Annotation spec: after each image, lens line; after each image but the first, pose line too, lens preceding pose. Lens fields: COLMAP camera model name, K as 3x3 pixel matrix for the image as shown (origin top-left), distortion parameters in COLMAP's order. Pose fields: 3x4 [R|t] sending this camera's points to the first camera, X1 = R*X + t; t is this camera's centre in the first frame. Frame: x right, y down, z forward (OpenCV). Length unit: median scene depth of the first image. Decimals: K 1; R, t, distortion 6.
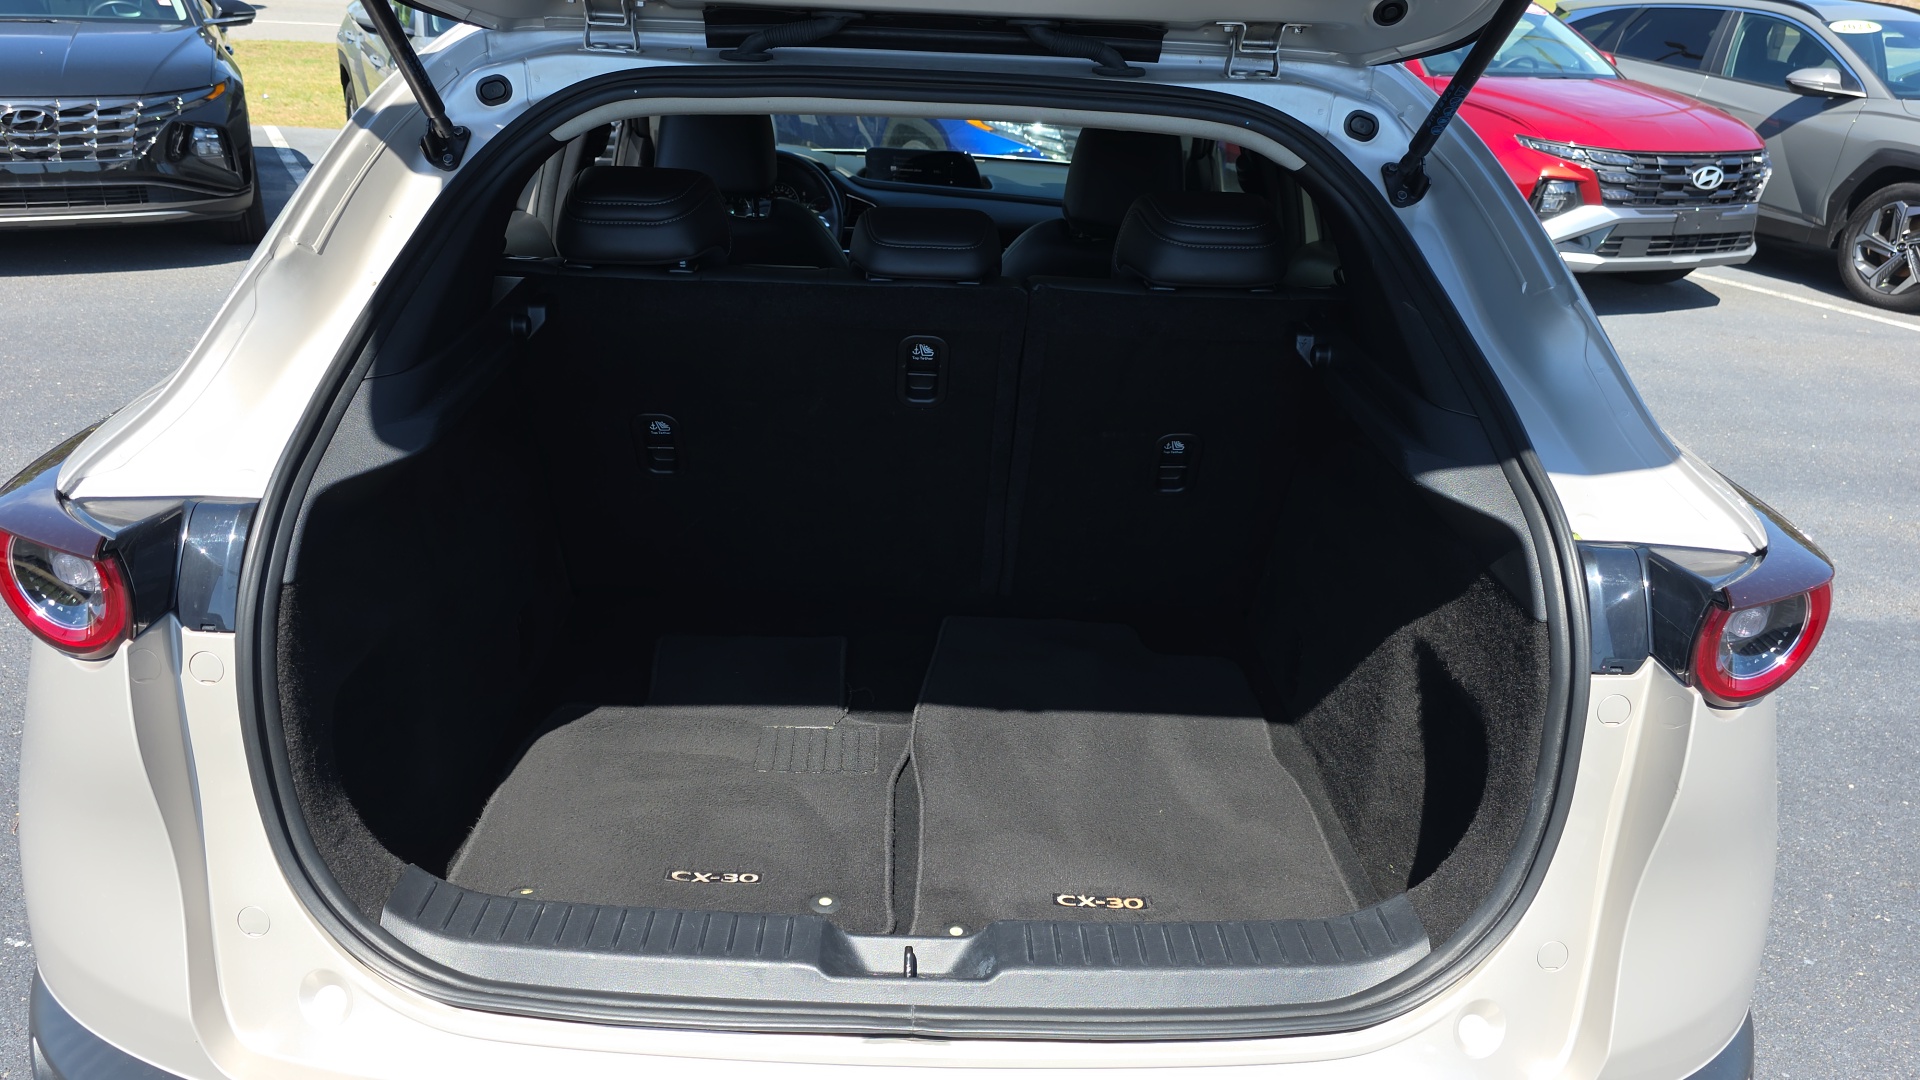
lens RADIAL K [[1293.5, 0, 983.0], [0, 1293.5, 543.4], [0, 0, 1]] dist [0.057288, -0.056642]
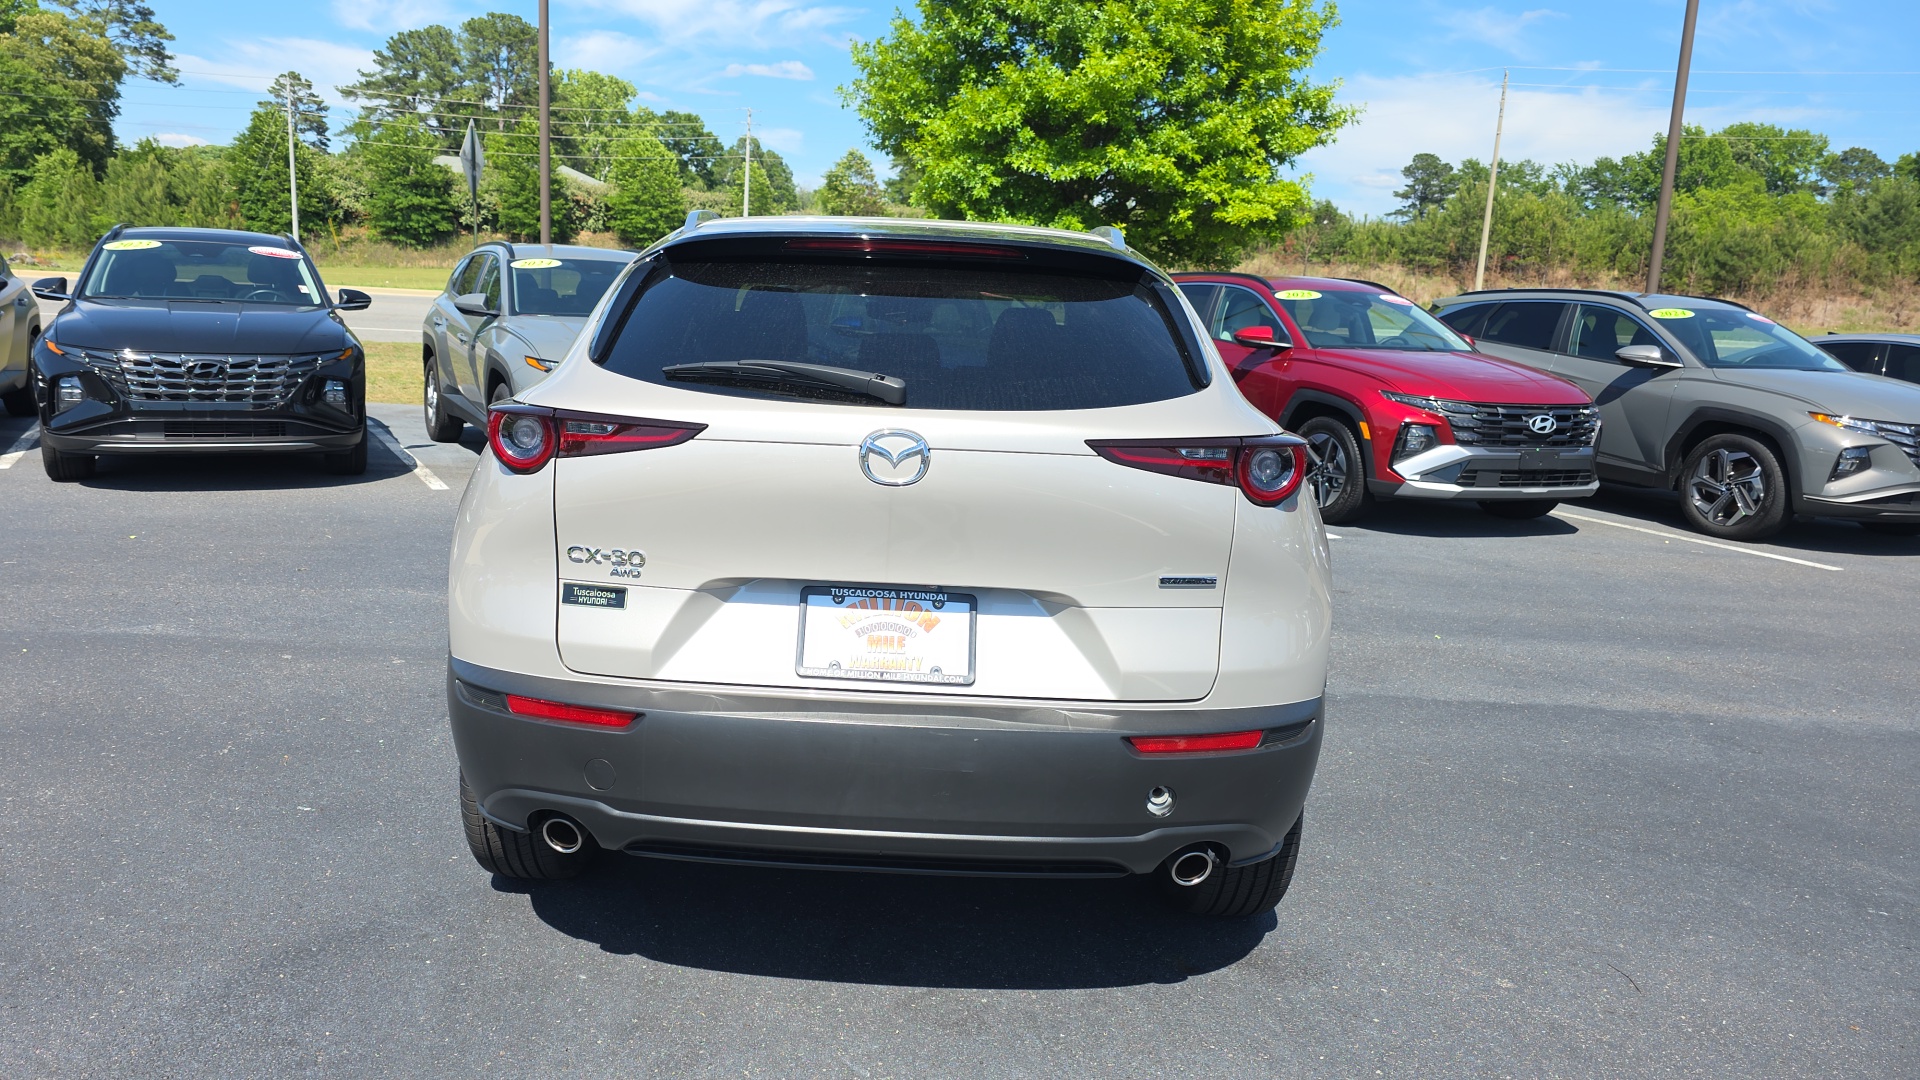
lens RADIAL K [[1299.8, 0, 962.4], [0, 1299.8, 528.2], [0, 0, 1]] dist [0.056915, -0.053094]
pose [[0.999991, -0.003471, 0.002452, 0.008587], [0.003948, 0.972216, -0.234052, 0.100139], [-0.001572, 0.234060, 0.972221, -0.167040]]
